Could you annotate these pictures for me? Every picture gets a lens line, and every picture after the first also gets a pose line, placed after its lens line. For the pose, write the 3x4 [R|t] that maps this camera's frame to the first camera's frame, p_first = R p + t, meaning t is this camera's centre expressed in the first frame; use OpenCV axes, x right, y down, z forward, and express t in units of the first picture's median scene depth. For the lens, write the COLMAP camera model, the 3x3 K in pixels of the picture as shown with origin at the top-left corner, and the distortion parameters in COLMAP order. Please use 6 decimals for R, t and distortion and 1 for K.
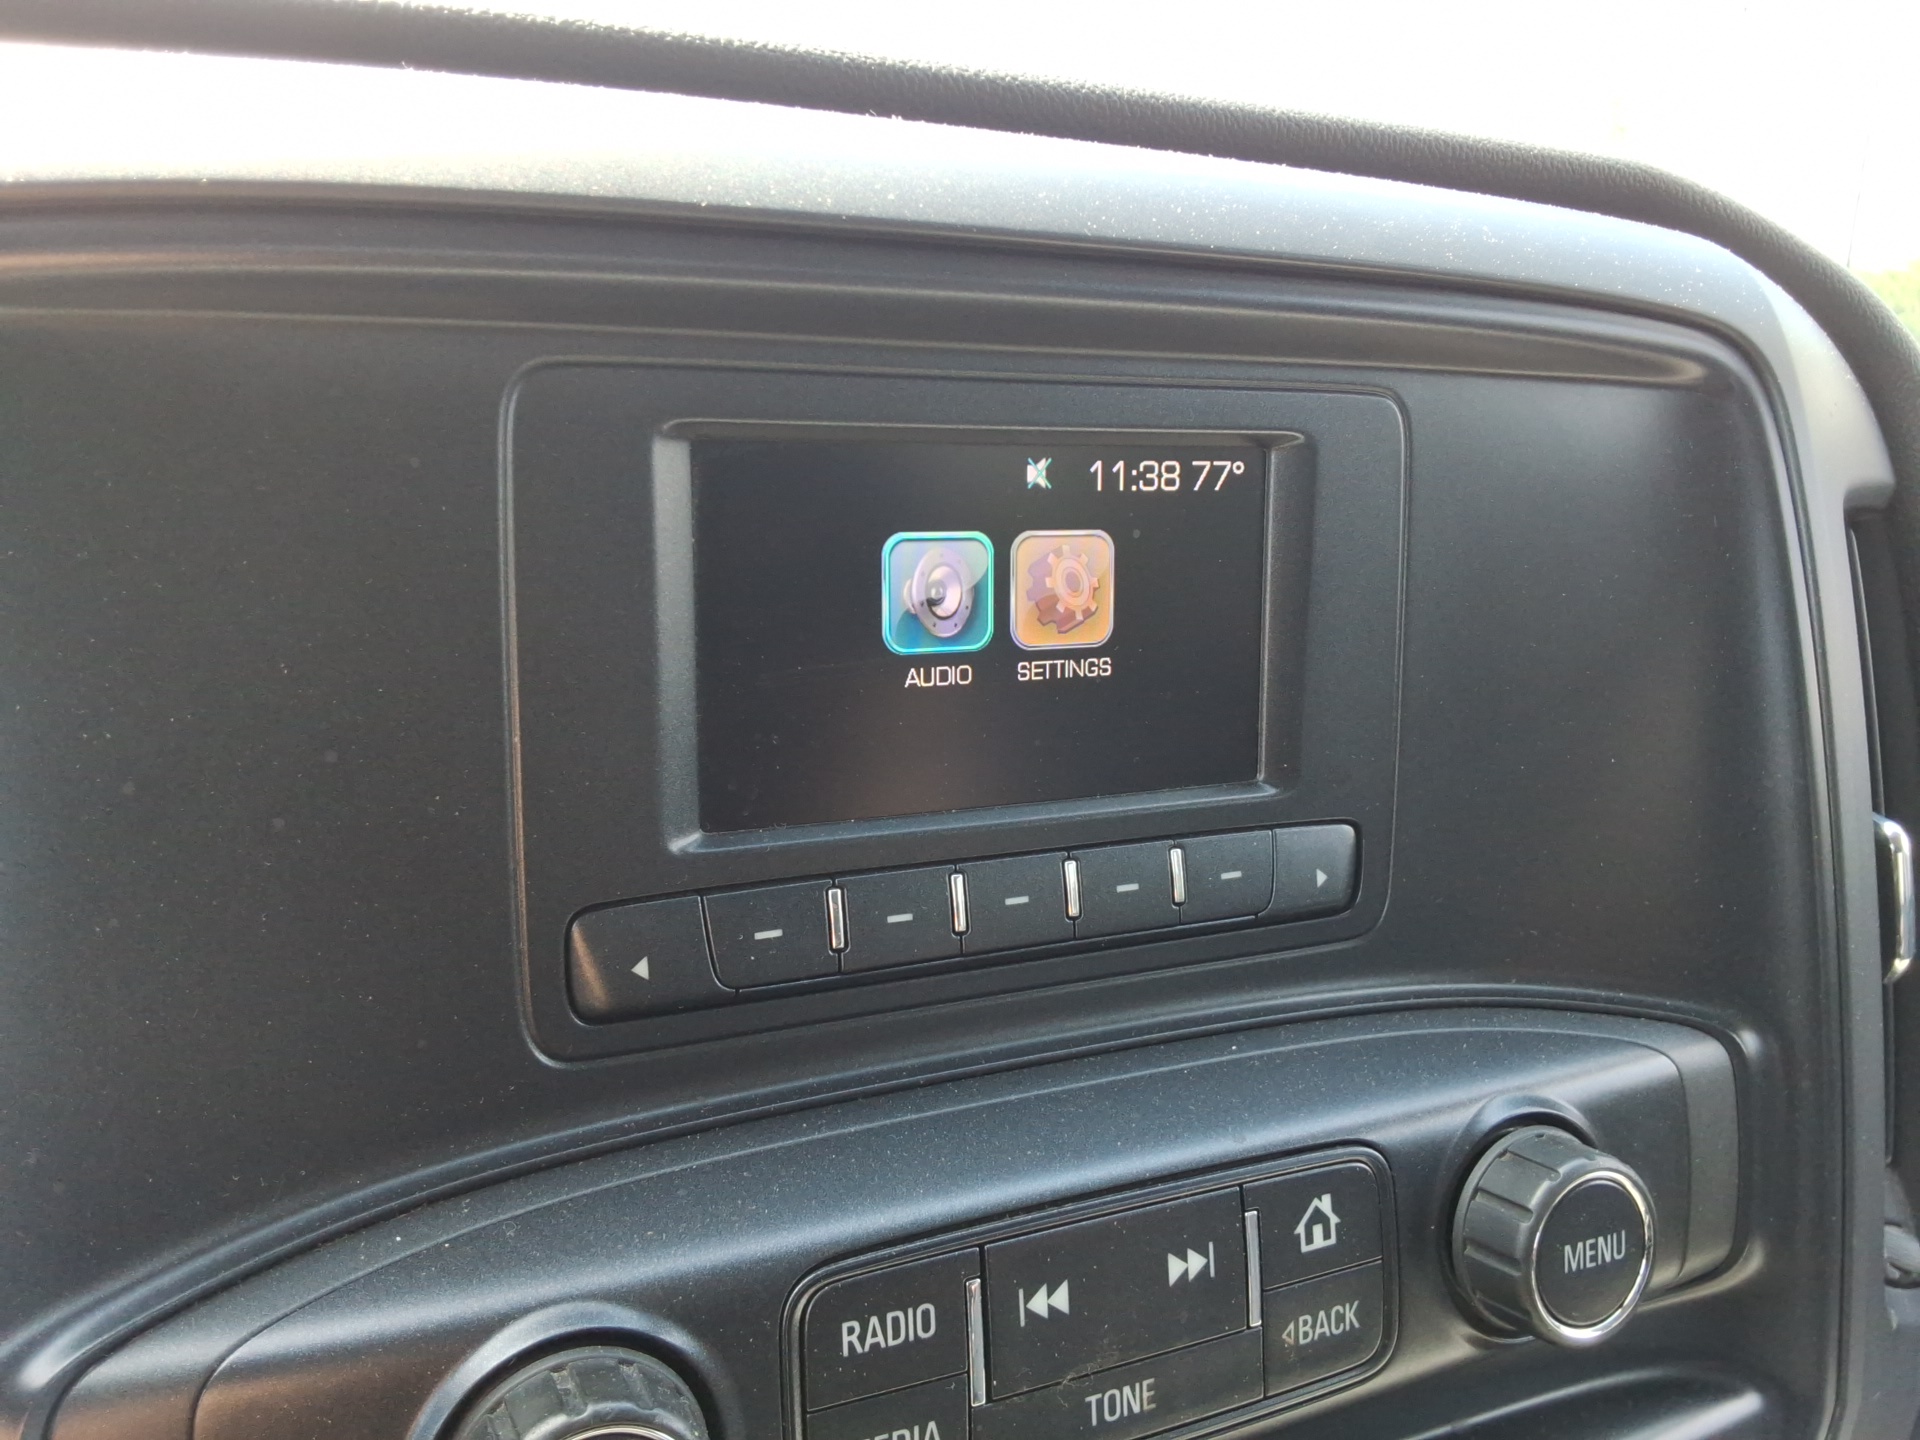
lens RADIAL K [[1544.6, 0, 985.7], [0, 1544.6, 686.9], [0, 0, 1]] dist [0.079212, -0.136543]
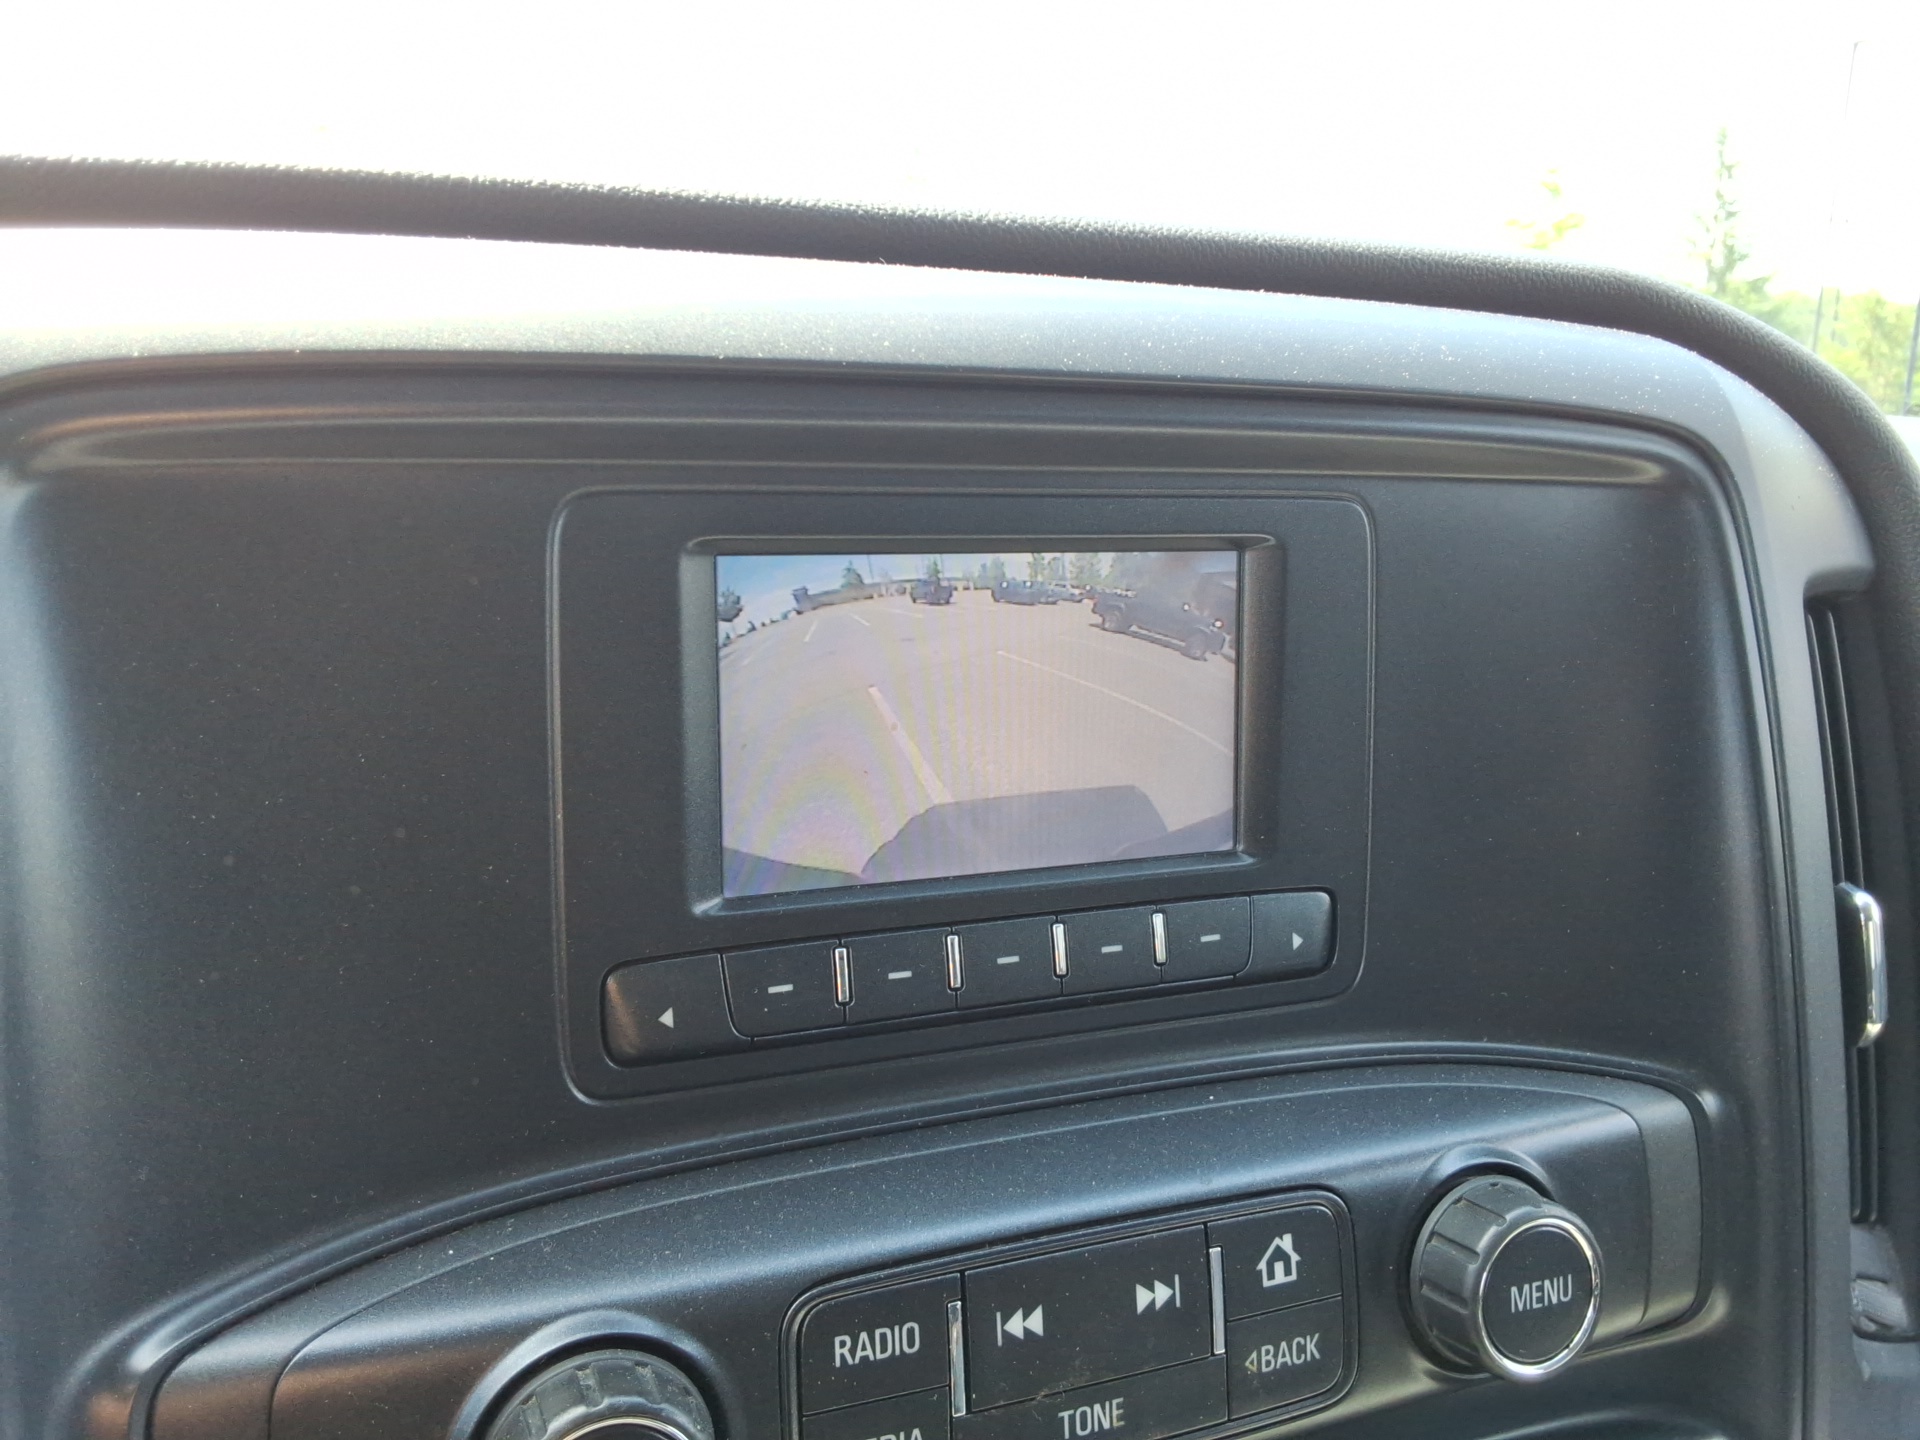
lens RADIAL K [[1544.6, 0, 985.5], [0, 1544.6, 684.7], [0, 0, 1]] dist [0.079212, -0.136543]
pose [[0.998215, 0.001080, -0.059720, 0.073651], [-0.002841, 0.999563, -0.029418, -0.027692], [0.059662, 0.029535, 0.997782, -0.118543]]
